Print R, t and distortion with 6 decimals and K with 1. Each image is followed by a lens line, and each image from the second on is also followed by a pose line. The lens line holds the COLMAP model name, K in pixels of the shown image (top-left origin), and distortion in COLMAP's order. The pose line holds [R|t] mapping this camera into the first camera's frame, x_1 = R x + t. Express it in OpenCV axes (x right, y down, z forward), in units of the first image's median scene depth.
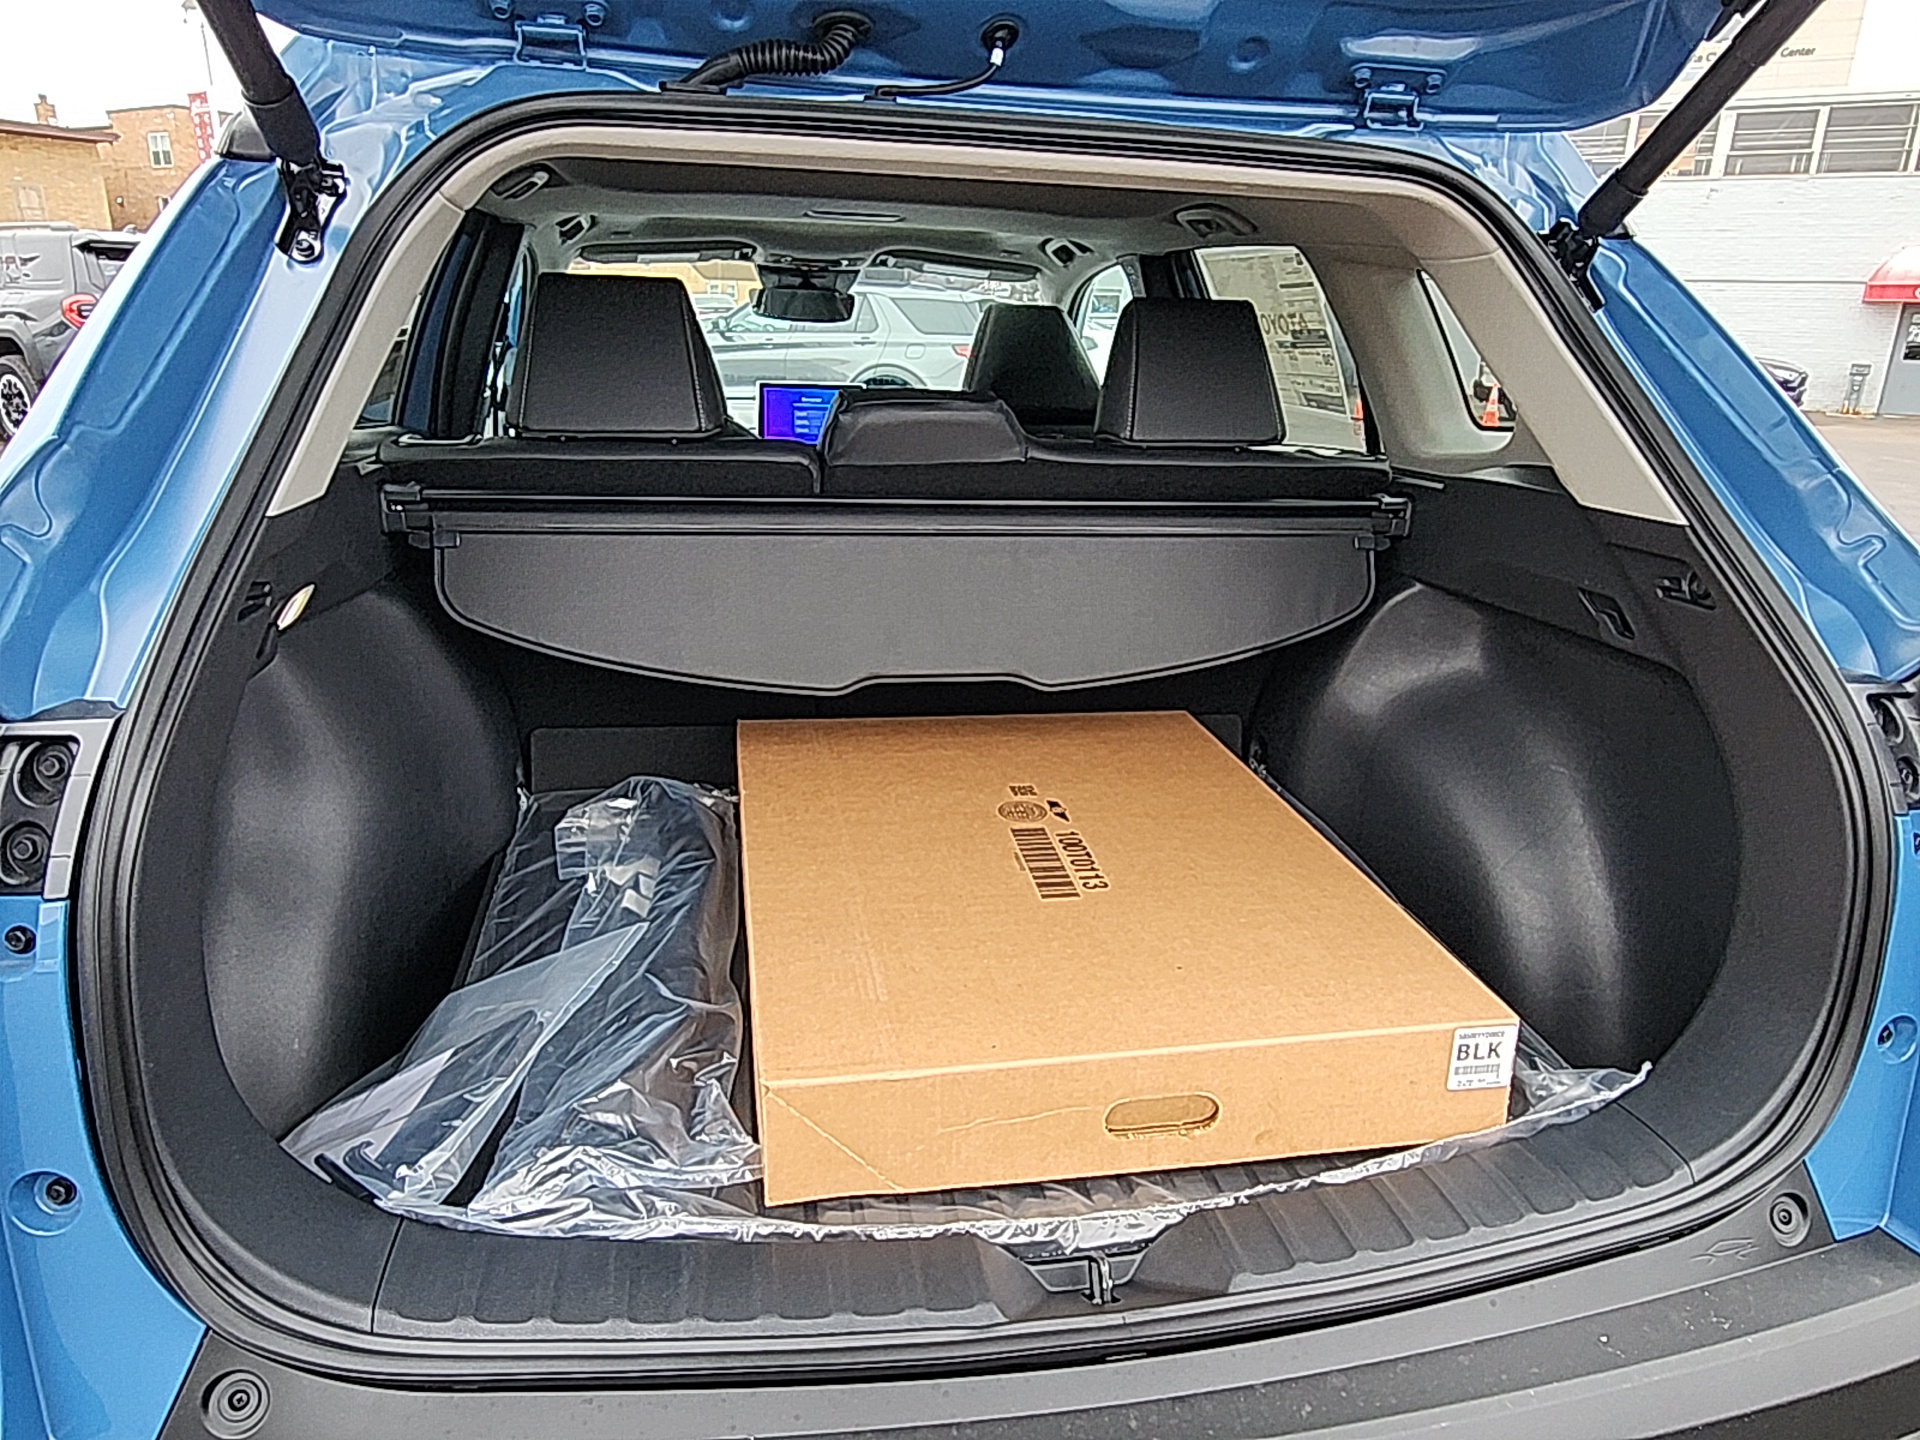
lens RADIAL K [[1278.2, 0, 970.0], [0, 1278.2, 734.1], [0, 0, 1]] dist [0.011867, -0.006200]
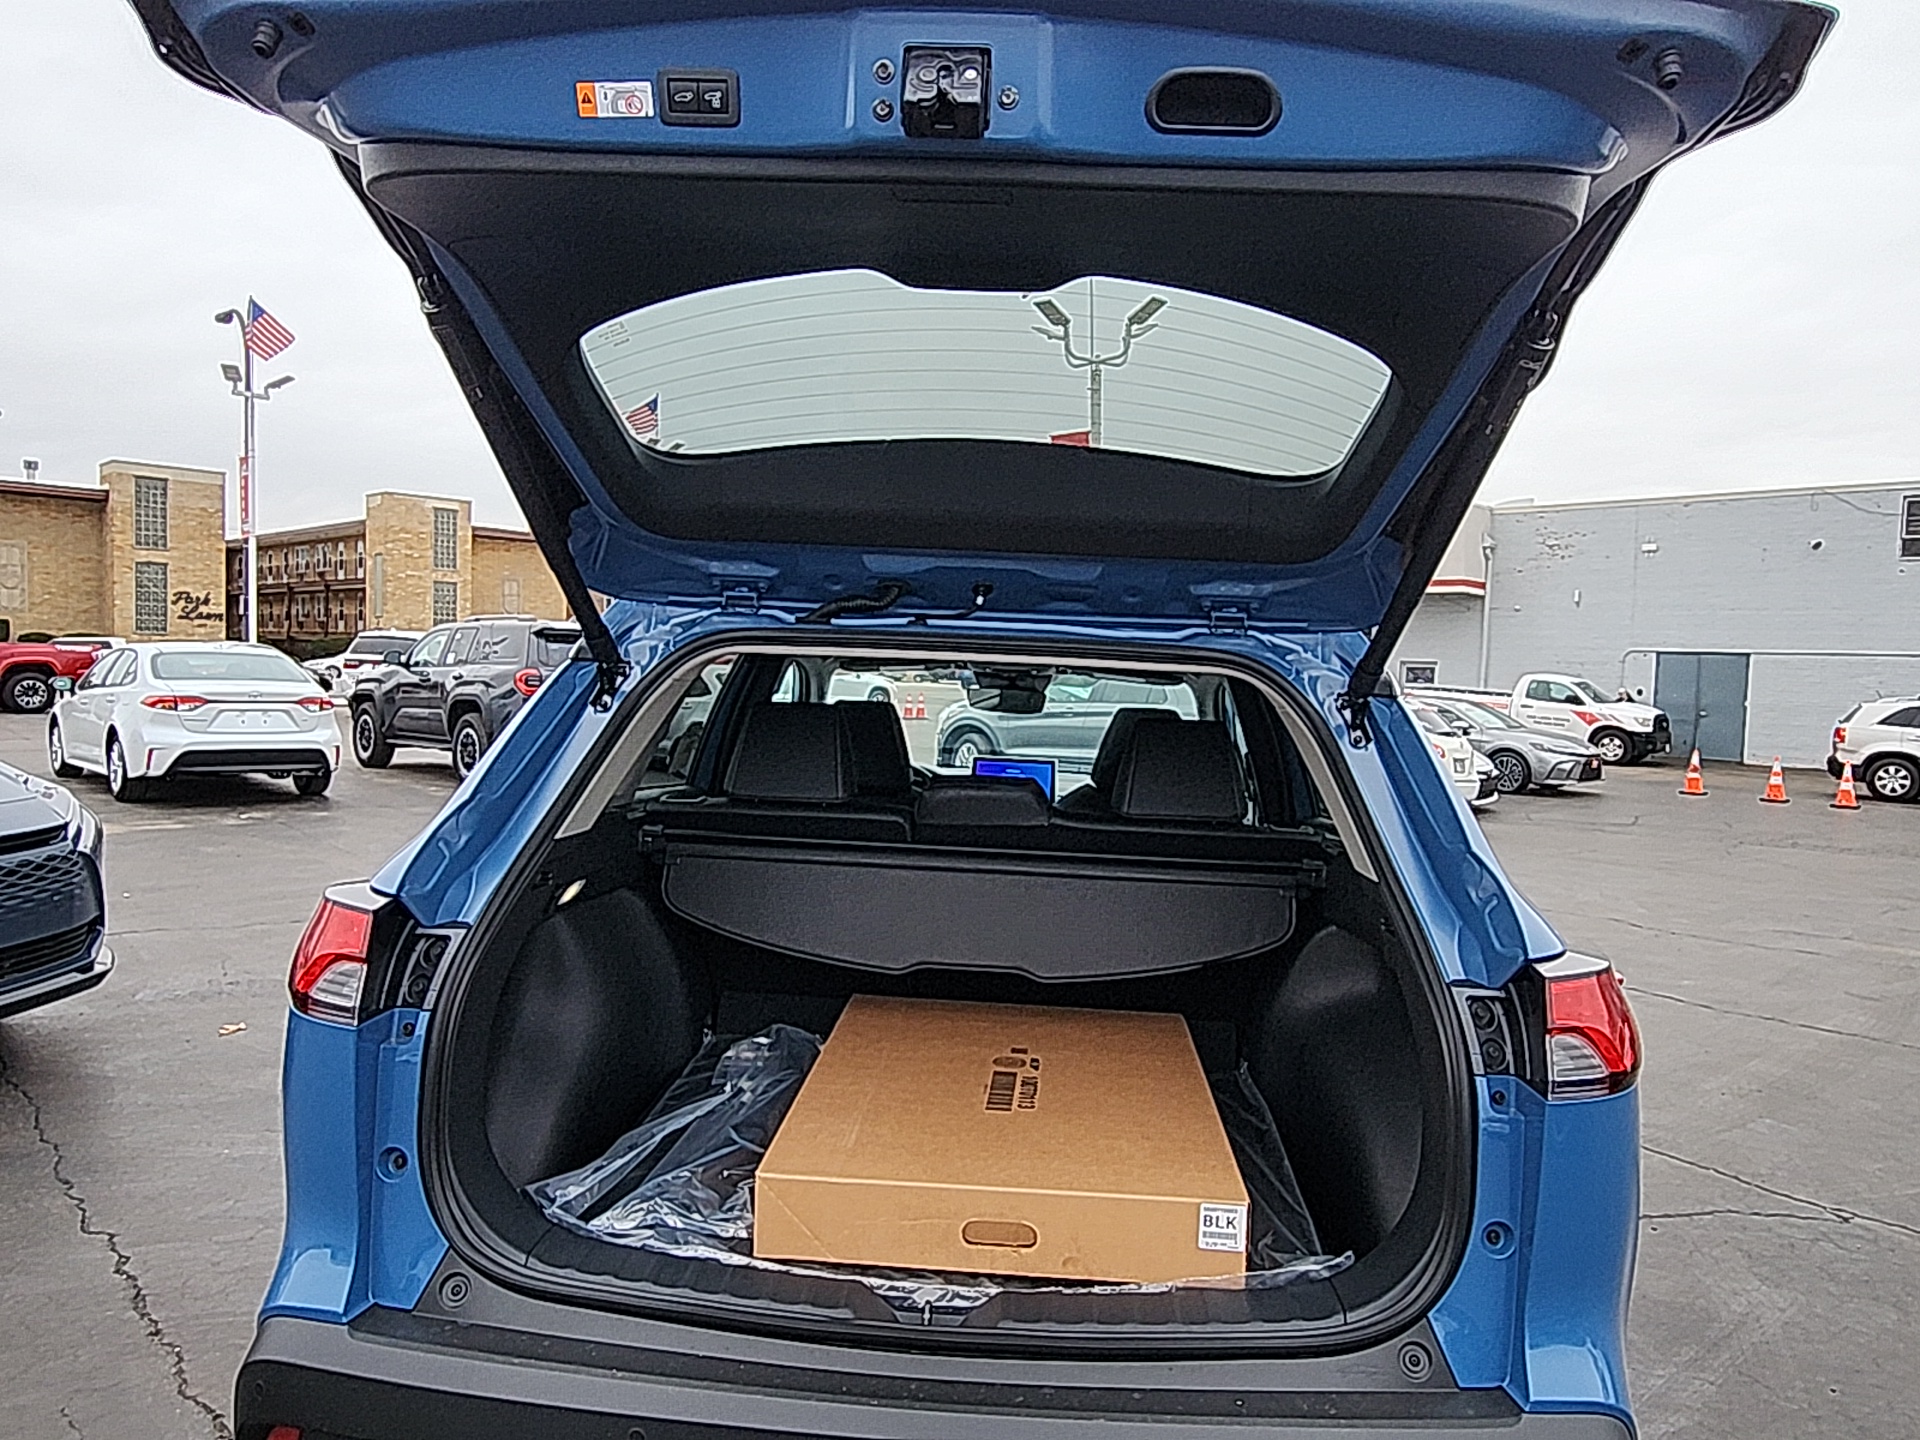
lens RADIAL K [[1278.2, 0, 970.0], [0, 1278.2, 734.1], [0, 0, 1]] dist [0.011867, -0.006200]
pose [[0.968165, 0.019282, -0.249570, 0.440237], [-0.085944, 0.962025, -0.259079, 0.102529], [0.235097, 0.272280, 0.933056, -0.579013]]
